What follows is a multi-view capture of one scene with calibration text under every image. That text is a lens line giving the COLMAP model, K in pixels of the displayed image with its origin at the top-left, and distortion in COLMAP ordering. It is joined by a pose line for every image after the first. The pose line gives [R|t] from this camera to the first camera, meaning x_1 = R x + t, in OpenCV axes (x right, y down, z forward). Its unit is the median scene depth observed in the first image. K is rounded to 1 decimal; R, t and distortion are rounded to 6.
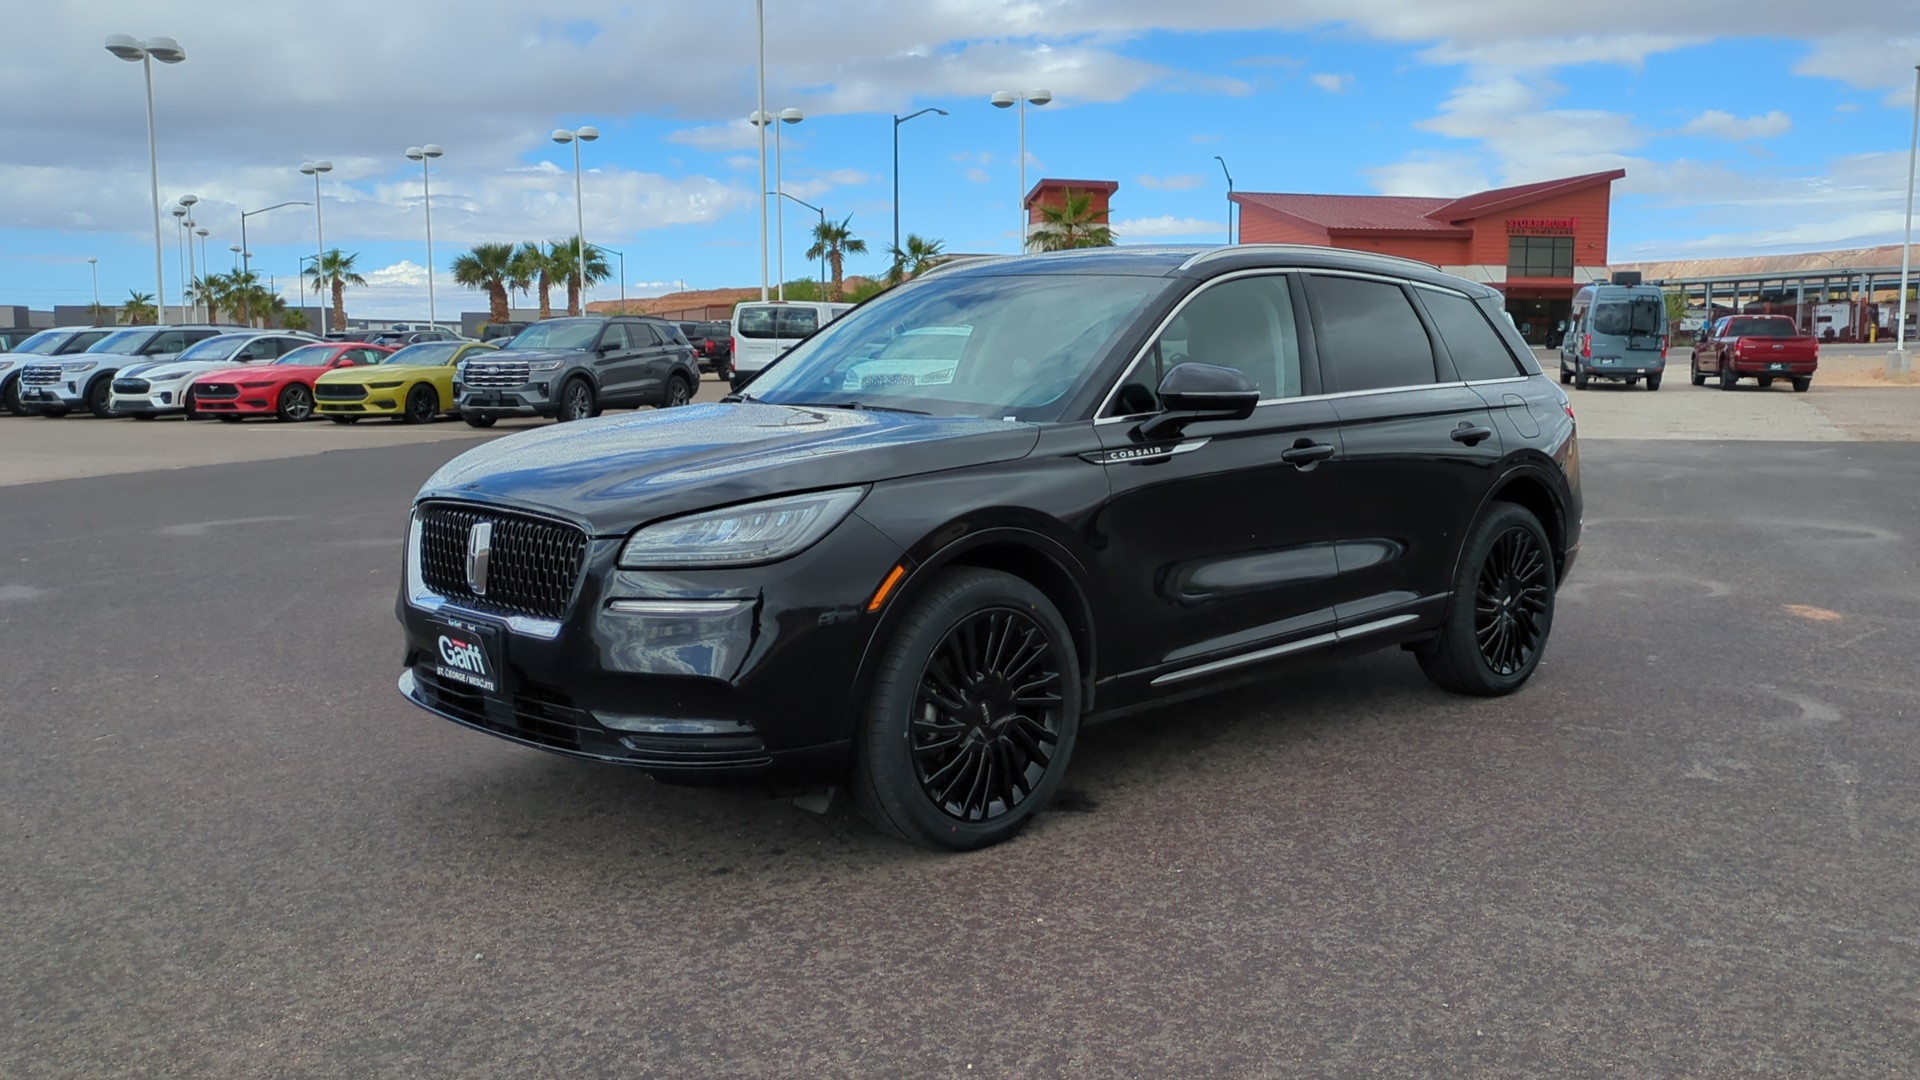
lens RADIAL K [[1648.2, 0, 968.6], [0, 1648.2, 531.4], [0, 0, 1]] dist [0.083541, -0.100047]
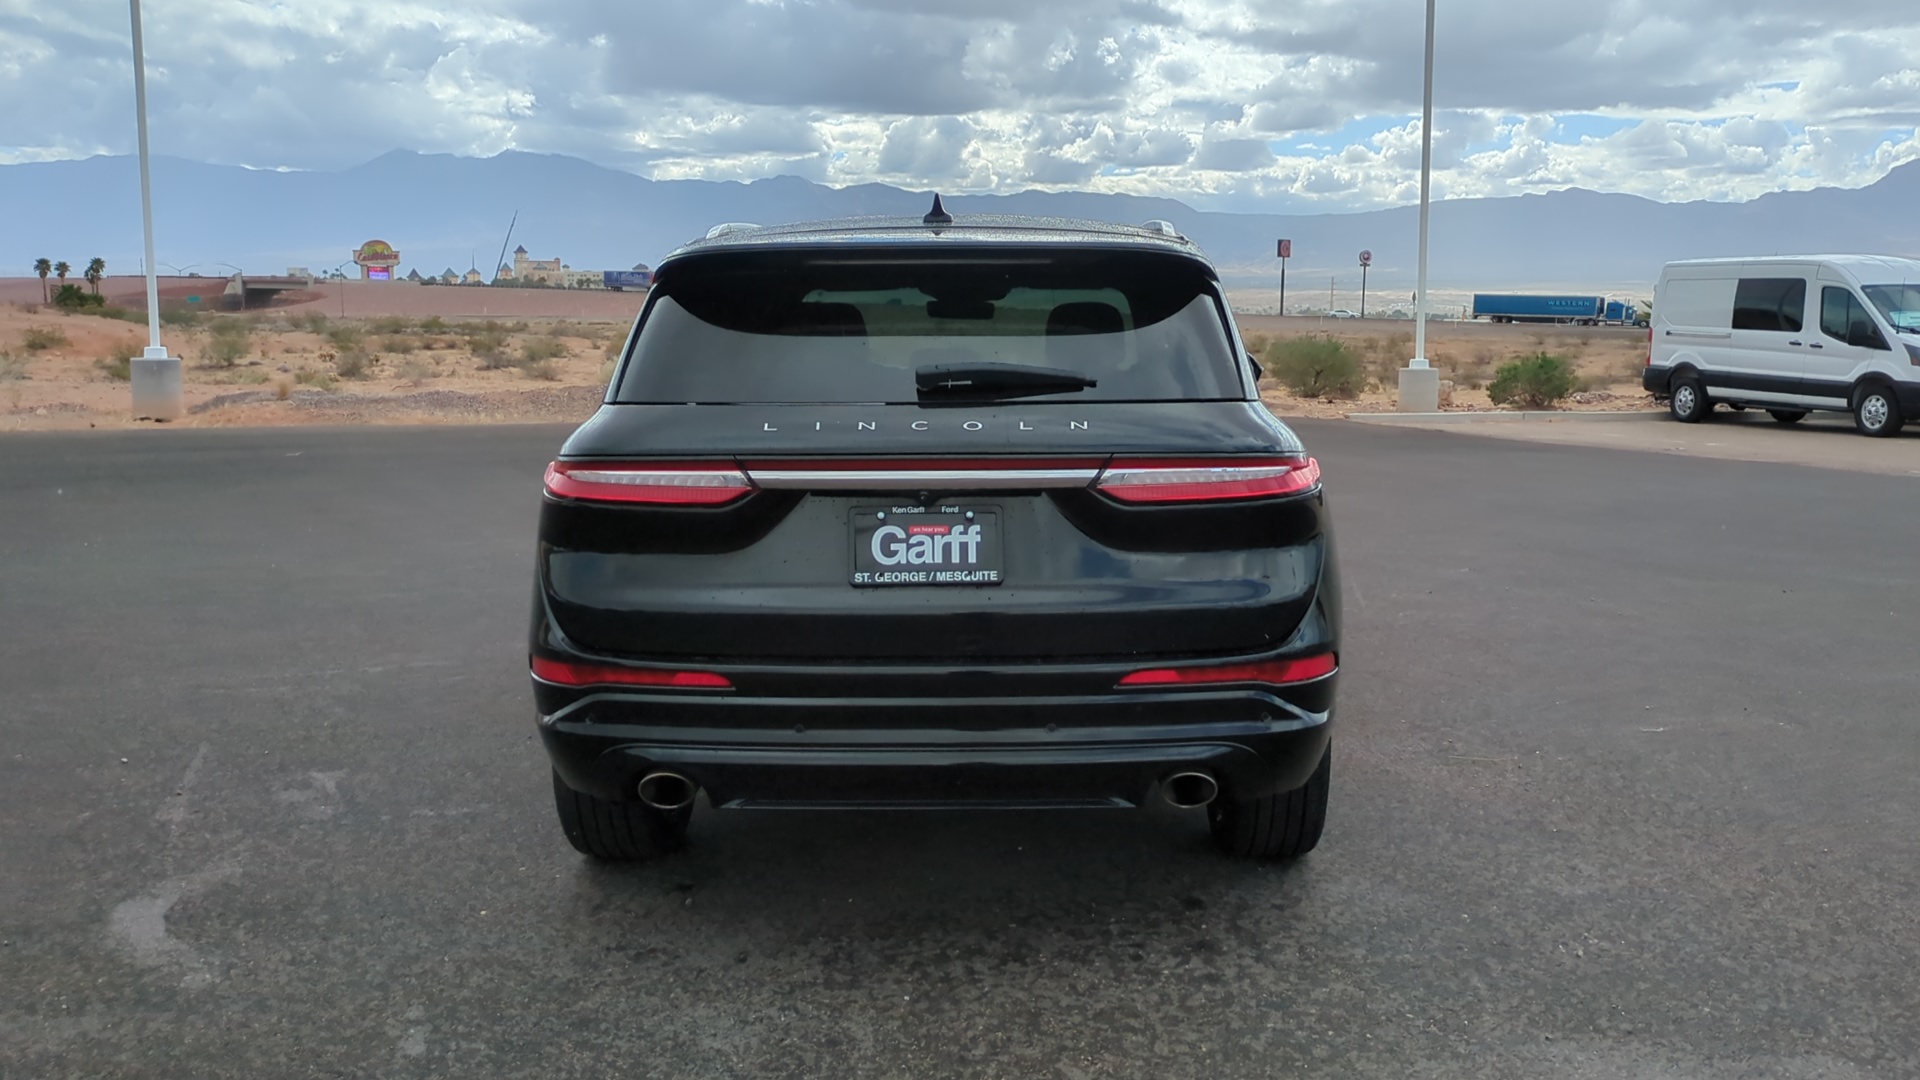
lens RADIAL K [[1651.6, 0, 981.3], [0, 1651.6, 511.7], [0, 0, 1]] dist [0.048011, -0.020471]
pose [[-0.720636, 0.080844, -0.688584, 0.165362], [-0.078940, 0.977152, 0.197338, -0.046231], [0.688805, 0.196566, -0.697789, 0.384747]]
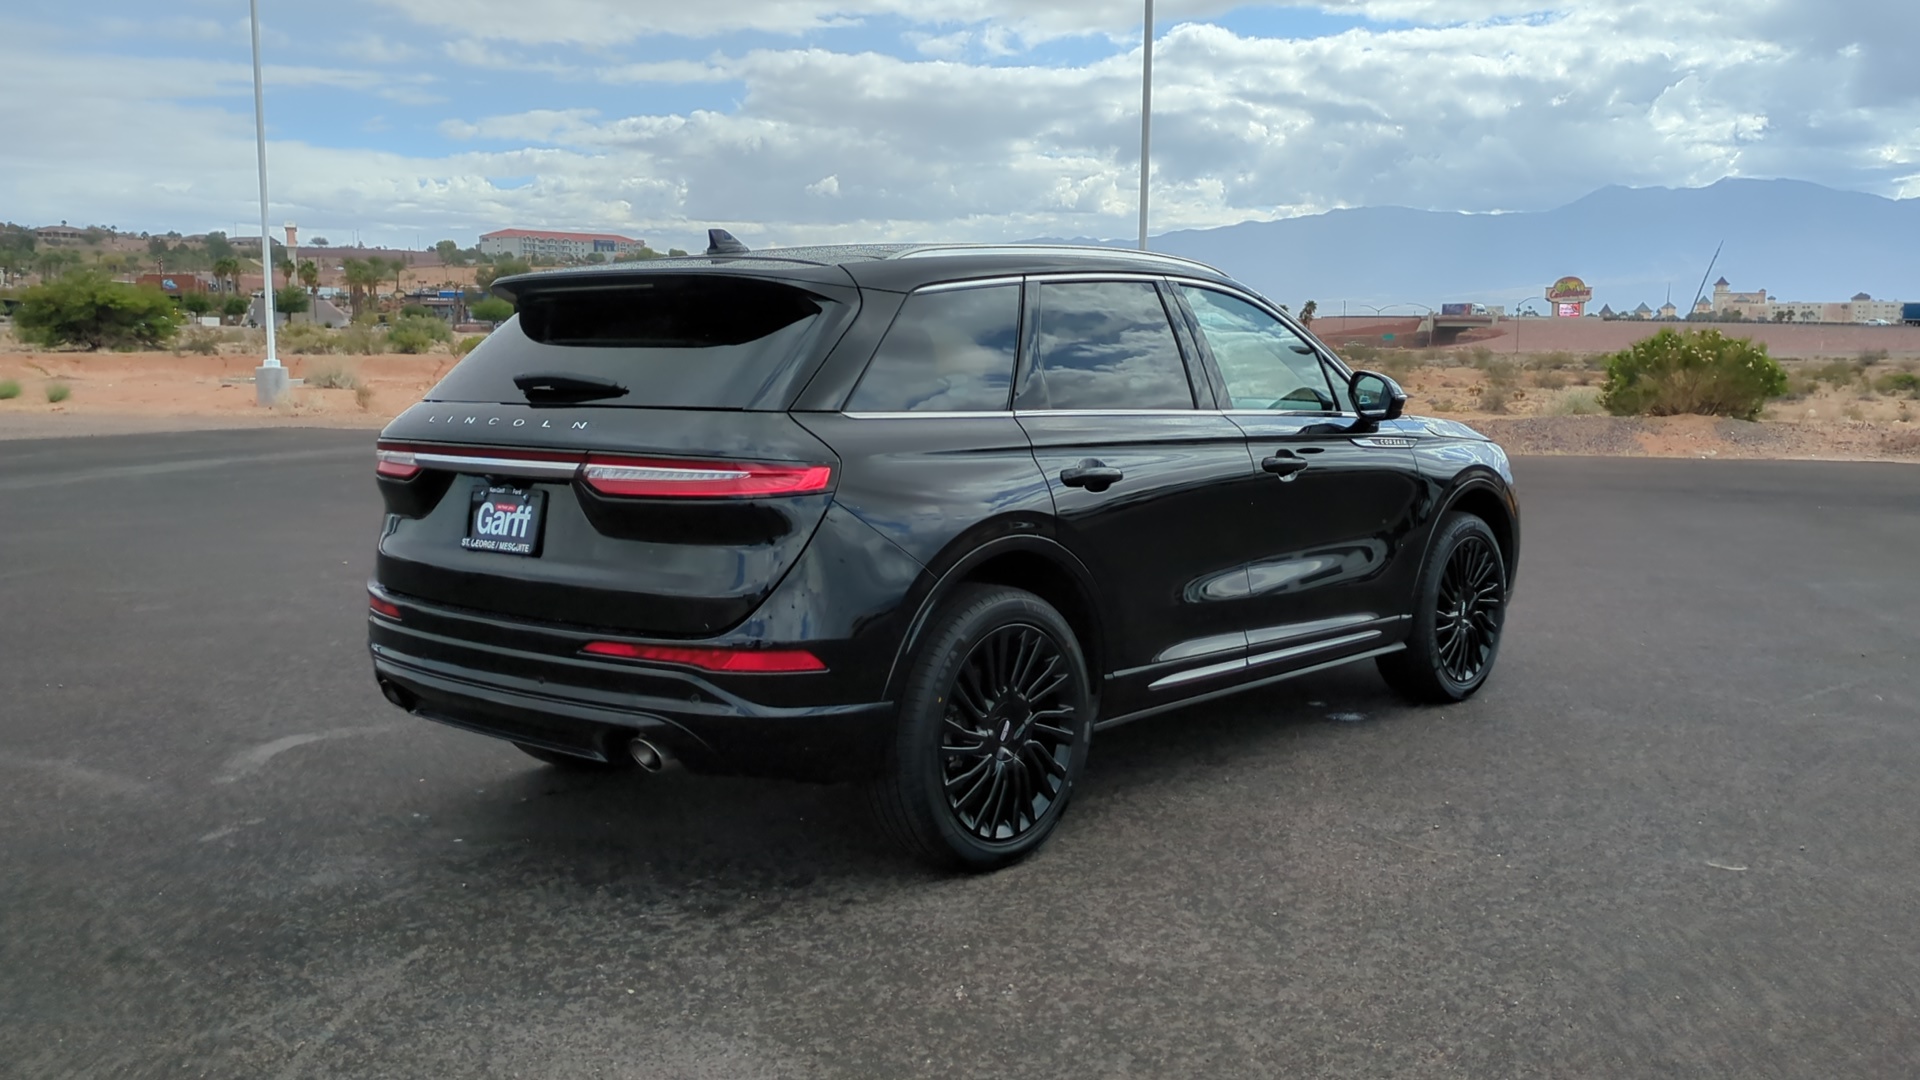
lens RADIAL K [[1648.2, 0, 968.6], [0, 1648.2, 531.4], [0, 0, 1]] dist [0.083541, -0.100047]
pose [[-0.997056, 0.004936, -0.076523, 0.044896], [-0.012079, 0.975357, 0.220300, -0.052234], [0.075725, 0.220576, -0.972426, 0.450836]]
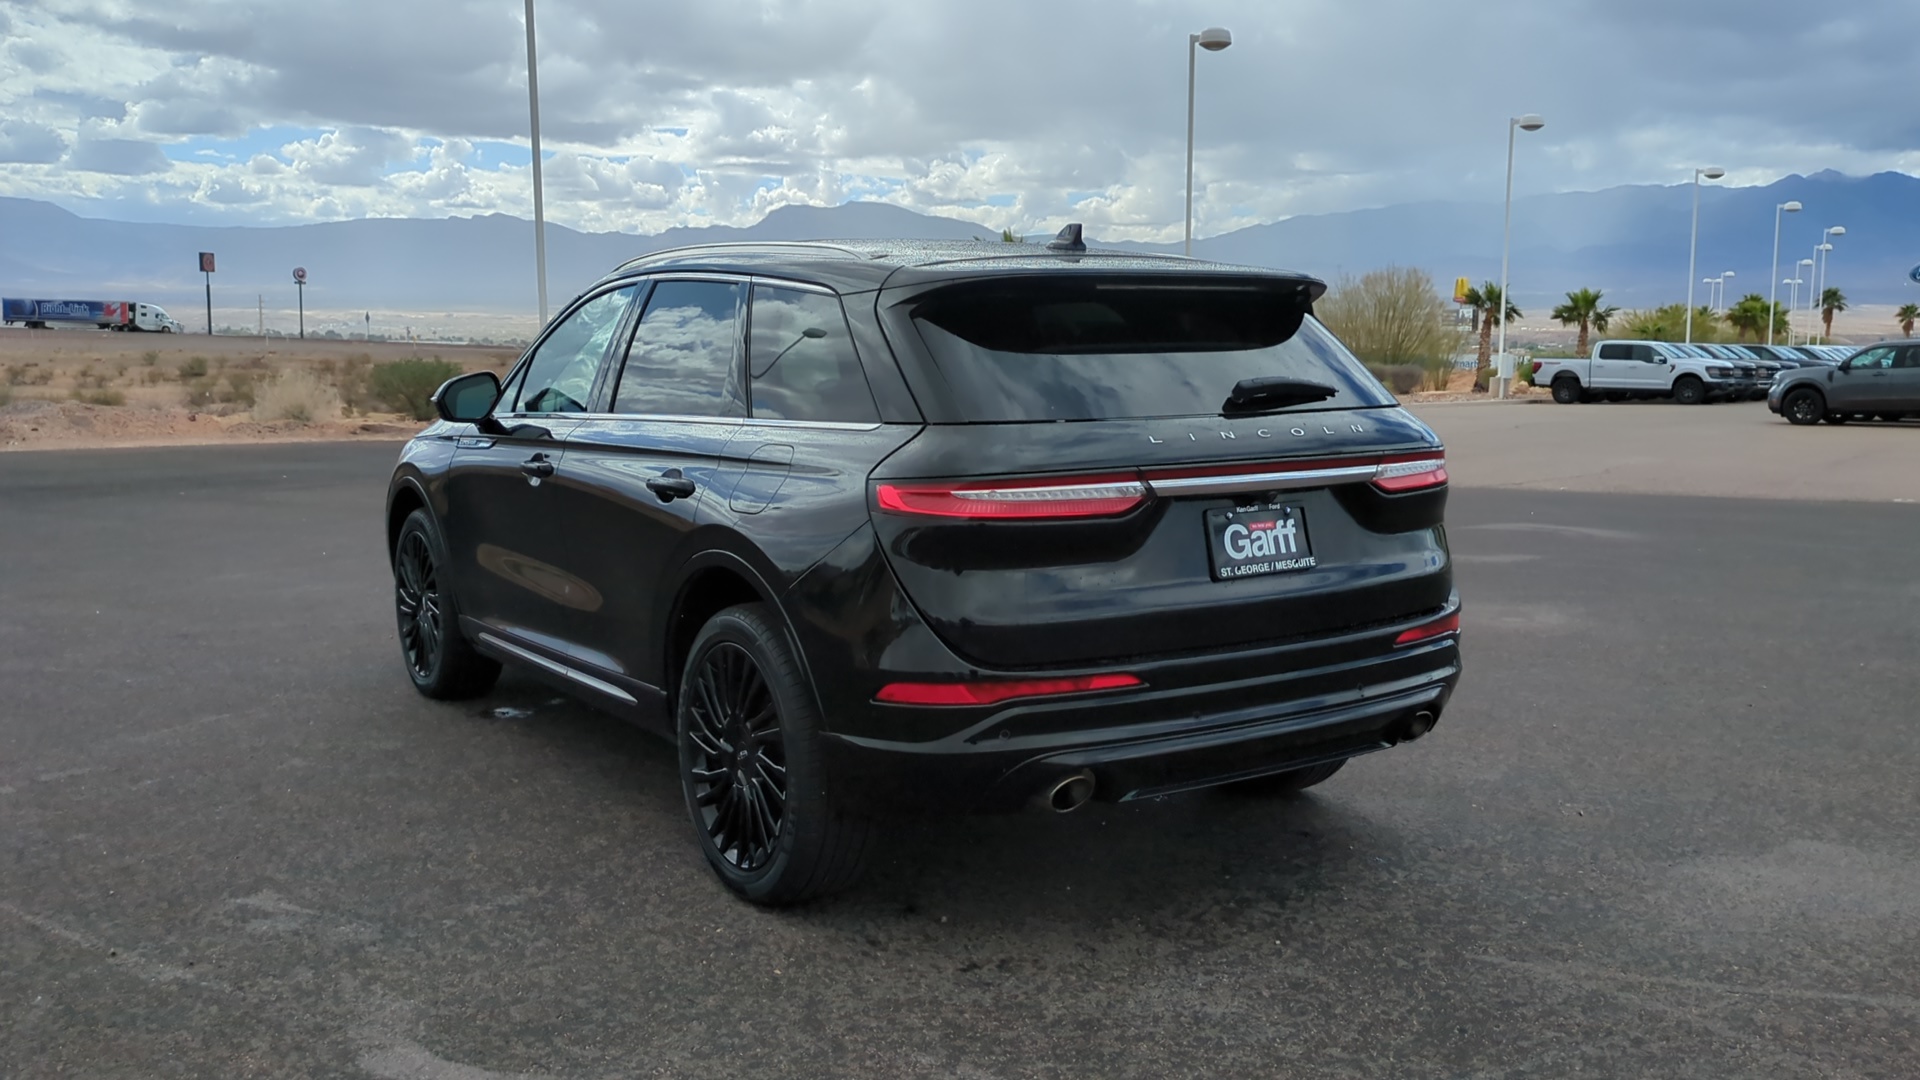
lens RADIAL K [[1651.6, 0, 981.3], [0, 1651.6, 511.7], [0, 0, 1]] dist [0.048011, -0.020471]
pose [[-0.186510, 0.100839, -0.977264, 0.228018], [-0.114109, 0.985763, 0.123493, -0.035193], [0.975804, 0.134548, -0.172348, 0.290747]]
